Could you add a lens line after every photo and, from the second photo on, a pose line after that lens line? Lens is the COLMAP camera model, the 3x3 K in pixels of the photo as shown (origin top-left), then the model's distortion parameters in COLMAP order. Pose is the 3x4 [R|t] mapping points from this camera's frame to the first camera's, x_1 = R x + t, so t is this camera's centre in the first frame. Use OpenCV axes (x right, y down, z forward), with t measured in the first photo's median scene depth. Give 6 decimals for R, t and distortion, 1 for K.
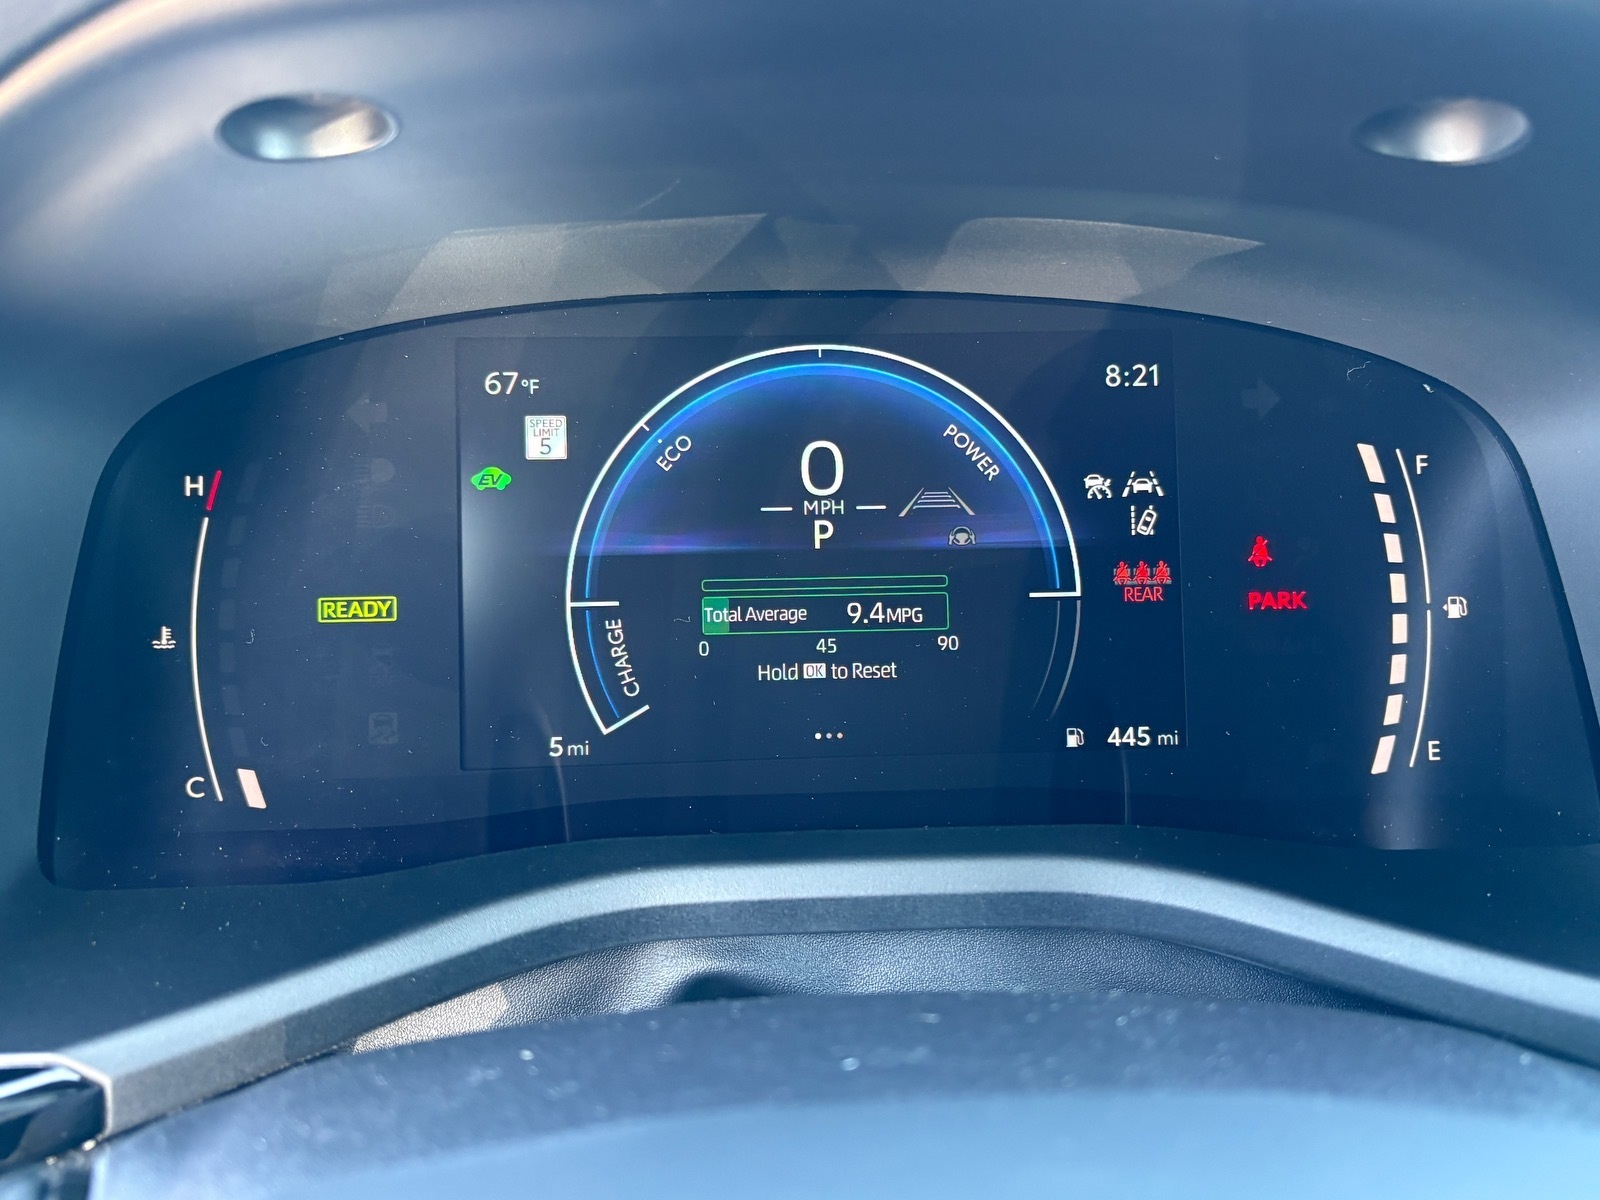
lens RADIAL K [[1396.3, 0, 800.0], [0, 1396.3, 600.0], [0, 0, 1]] dist [0.047215, -0.013612]
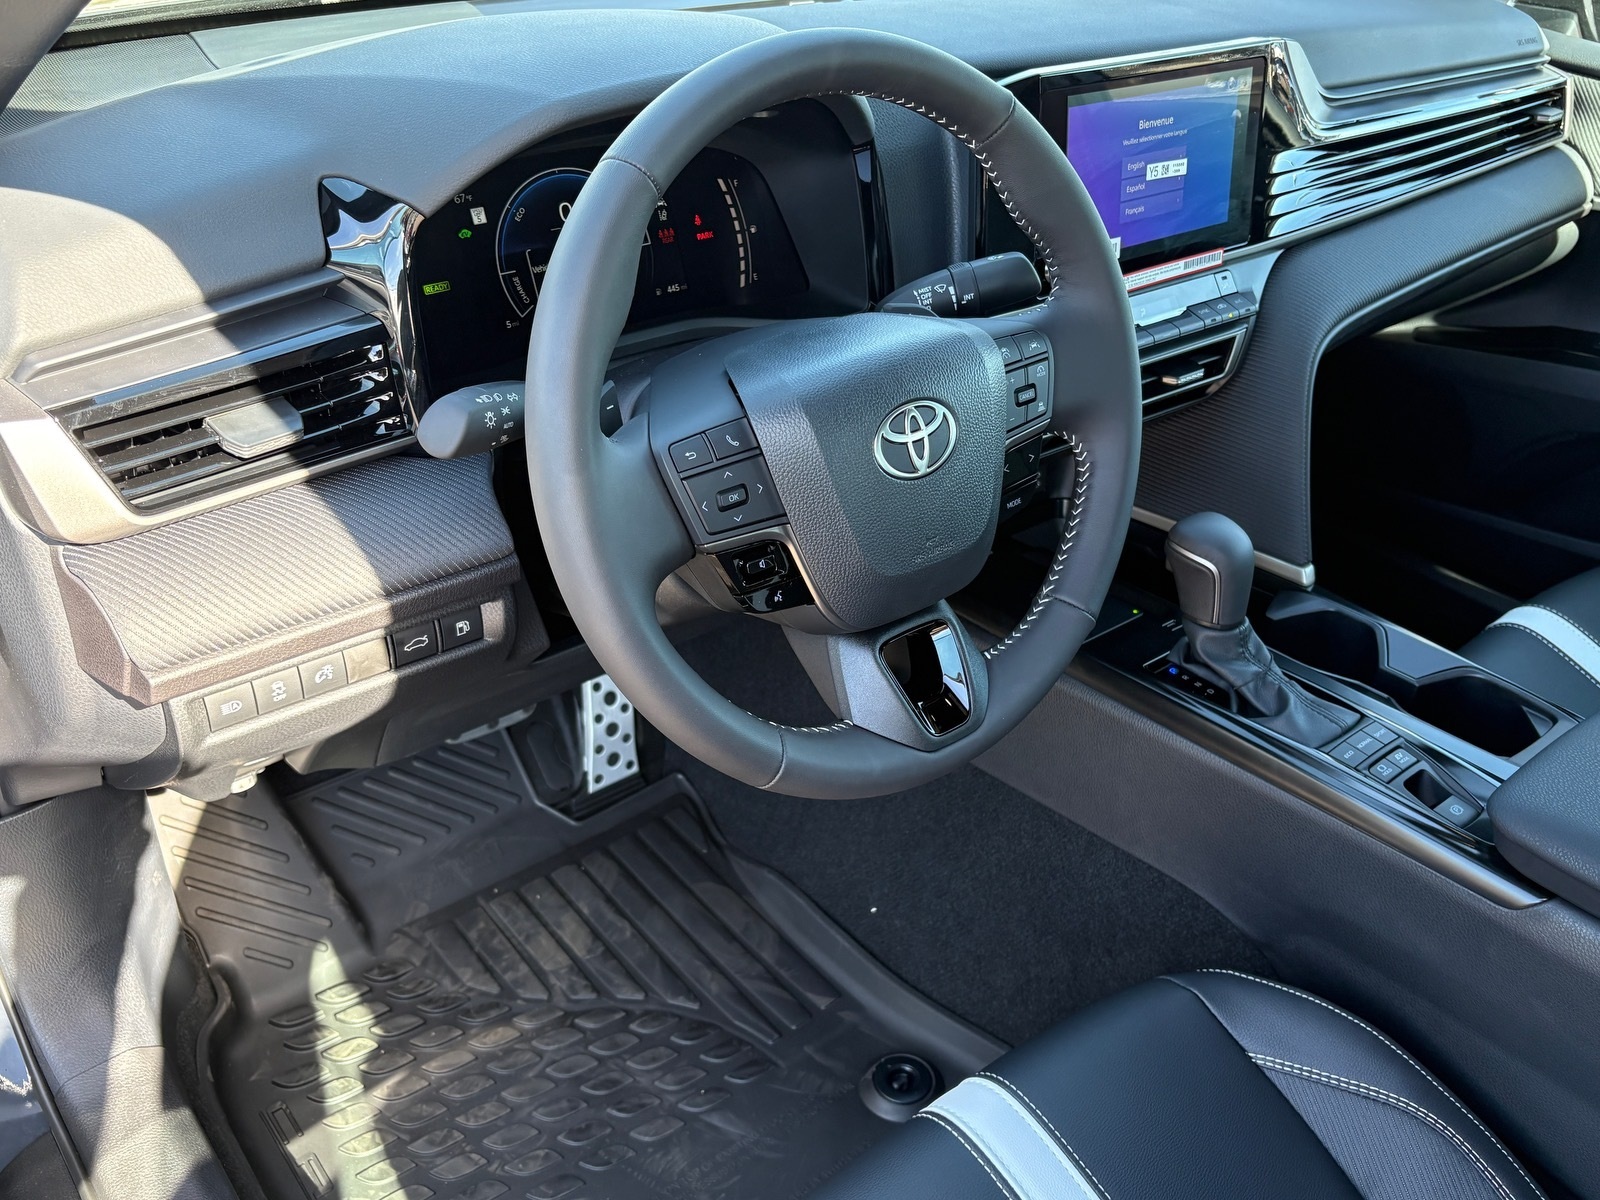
lens RADIAL K [[1396.3, 0, 800.0], [0, 1396.3, 600.0], [0, 0, 1]] dist [0.047215, -0.013612]
pose [[0.823059, -0.283379, 0.492210, -1.236056], [0.160127, 0.947257, 0.277604, -0.062702], [-0.544916, -0.149668, 0.825025, -1.779100]]
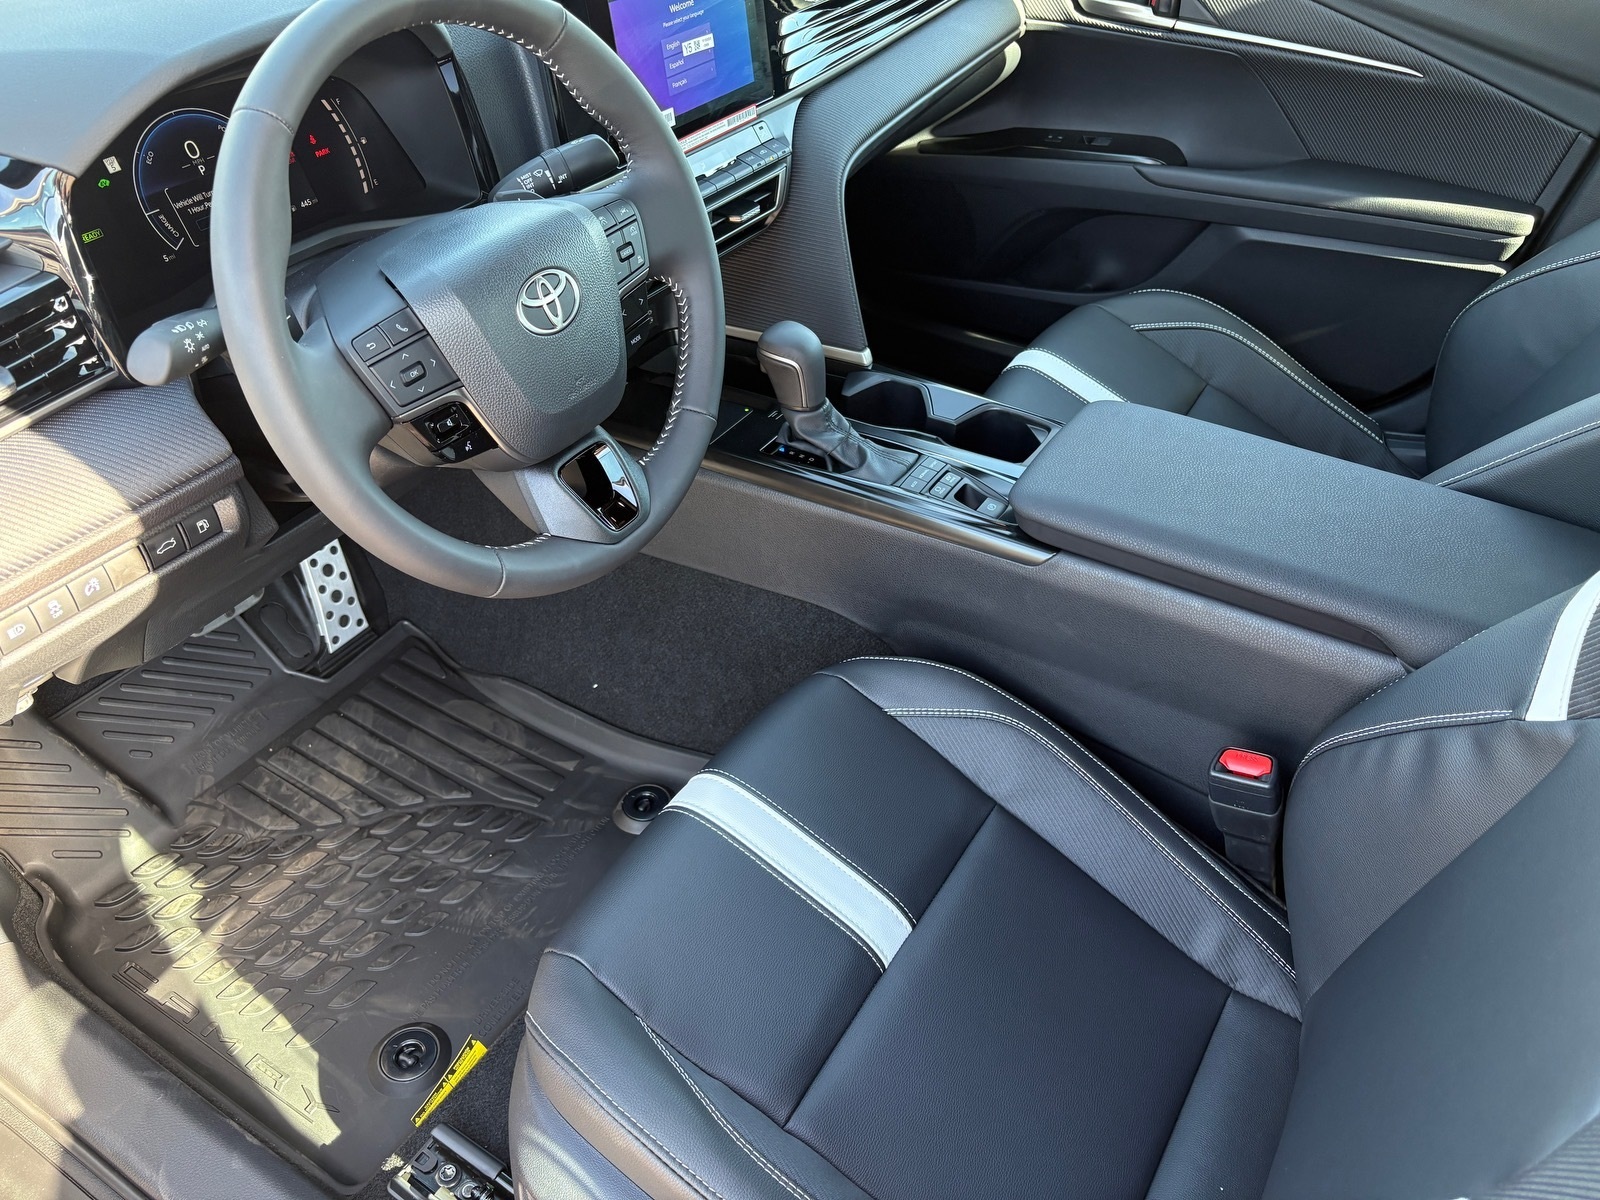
lens RADIAL K [[1229.0, 0, 803.7], [0, 1229.0, 605.2], [0, 0, 1]] dist [0.008054, 0.003508]
pose [[0.592488, -0.514693, 0.619716, -1.465142], [0.257090, 0.849862, 0.460042, -0.147766], [-0.763454, -0.113247, 0.635856, -2.045981]]
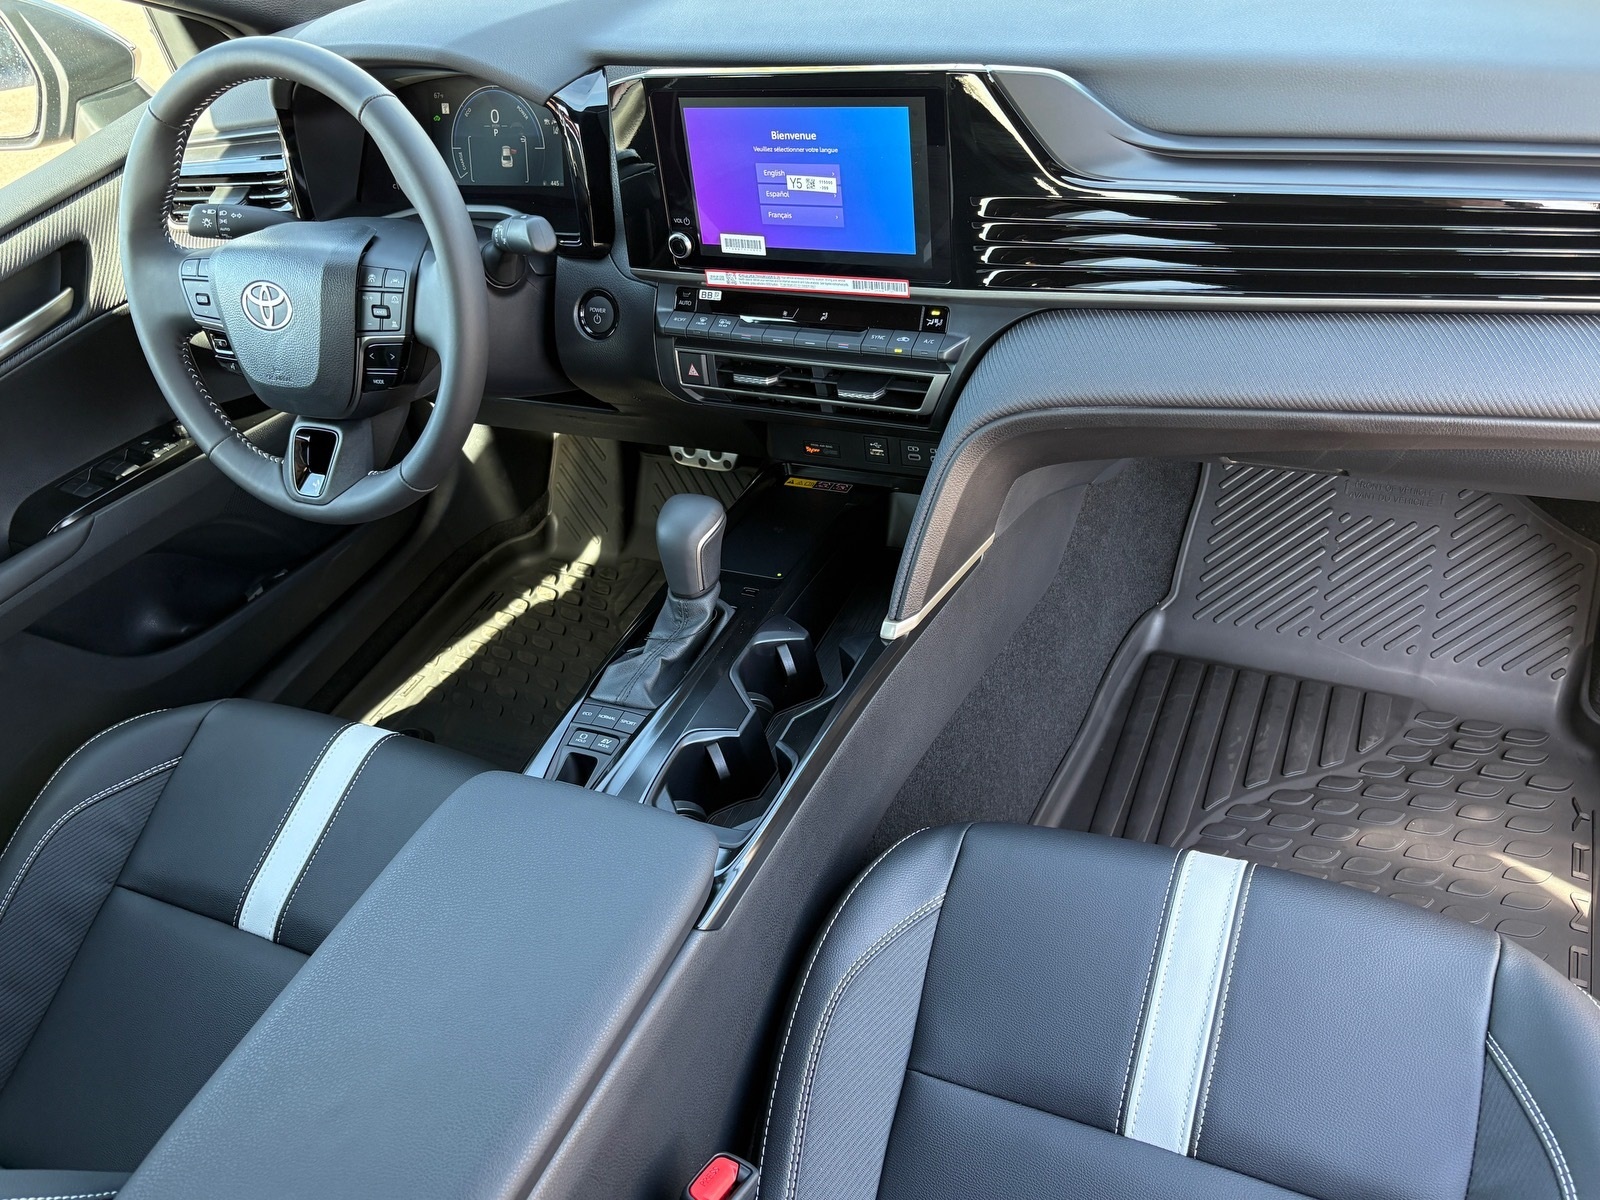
lens RADIAL K [[1230.5, 0, 800.0], [0, 1230.5, 600.0], [0, 0, 1]] dist [0.035150, -0.007378]
pose [[0.857139, 0.197151, -0.475861, 2.953880], [-0.000545, 0.924197, 0.381917, -0.174943], [0.515085, -0.327097, 0.792272, -2.062394]]
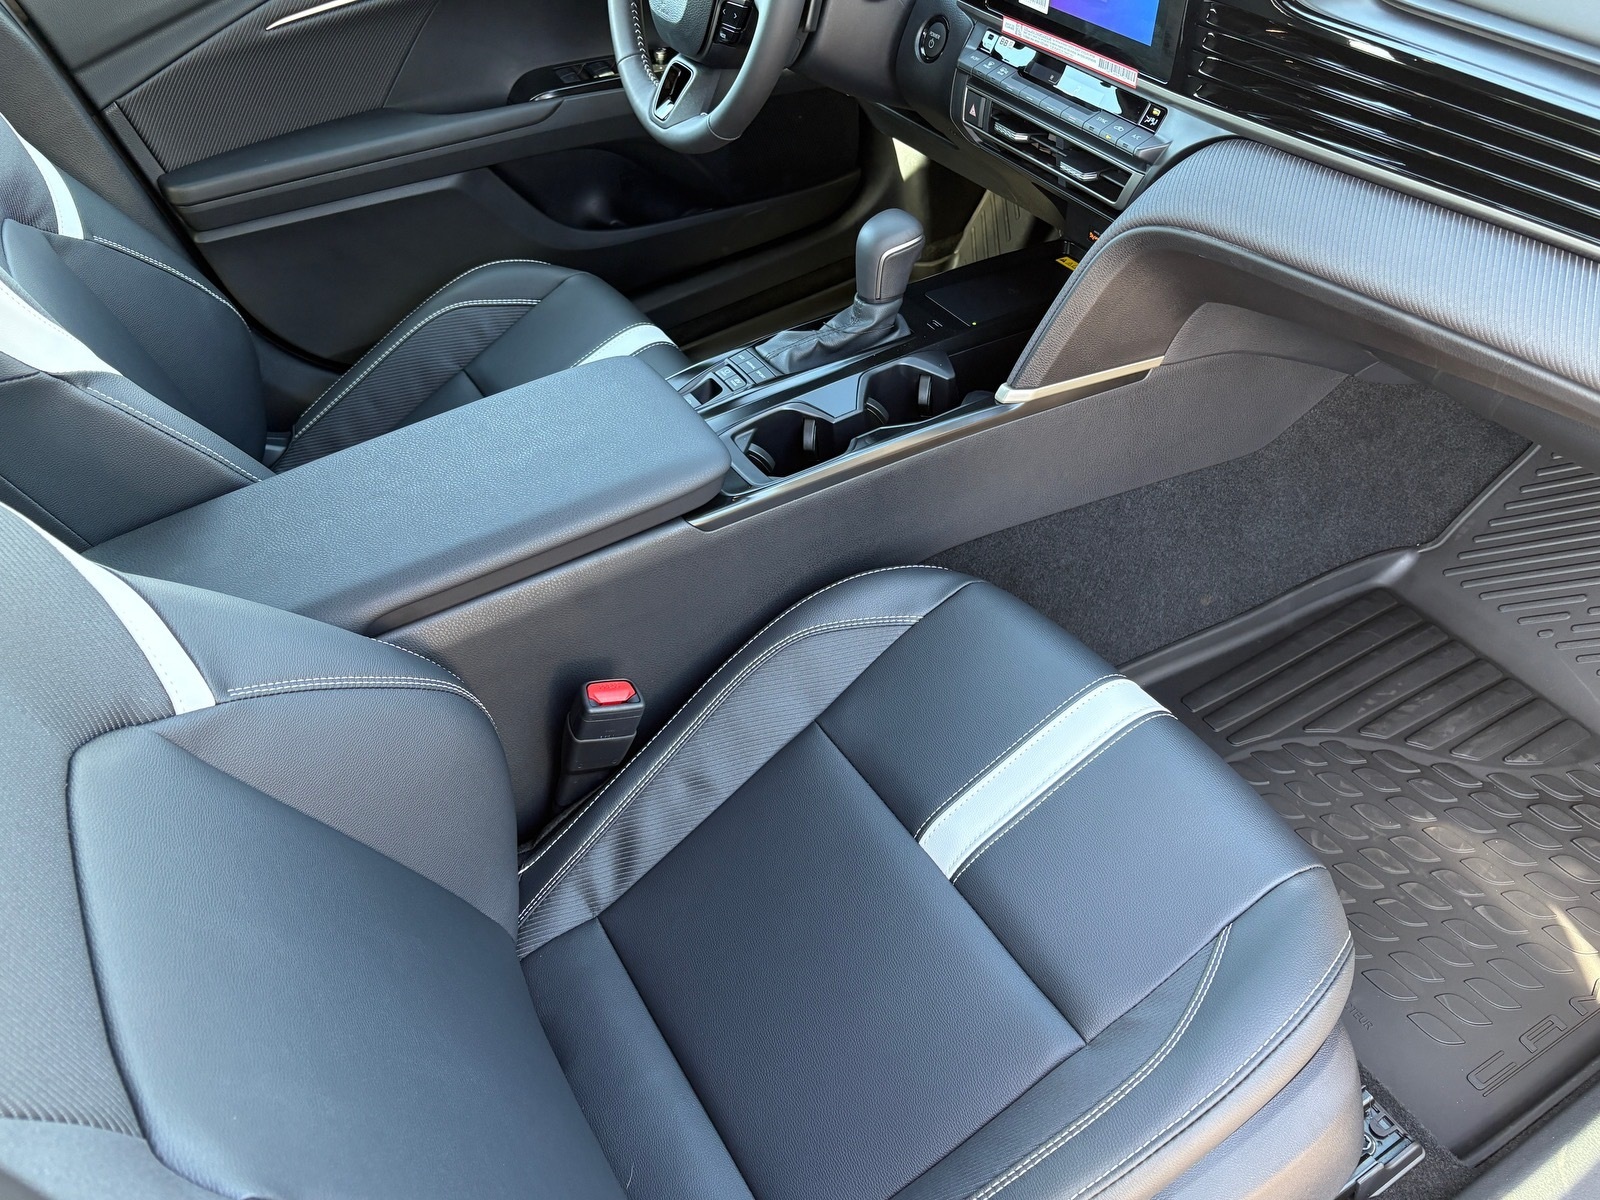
lens RADIAL K [[1242.3, 0, 828.2], [0, 1242.3, 580.5], [0, 0, 1]] dist [0.005296, 0.000746]
pose [[0.431390, 0.568783, -0.700278, 4.142050], [-0.198710, 0.817061, 0.541227, -0.232290], [0.880010, -0.094328, 0.465494, -1.540927]]
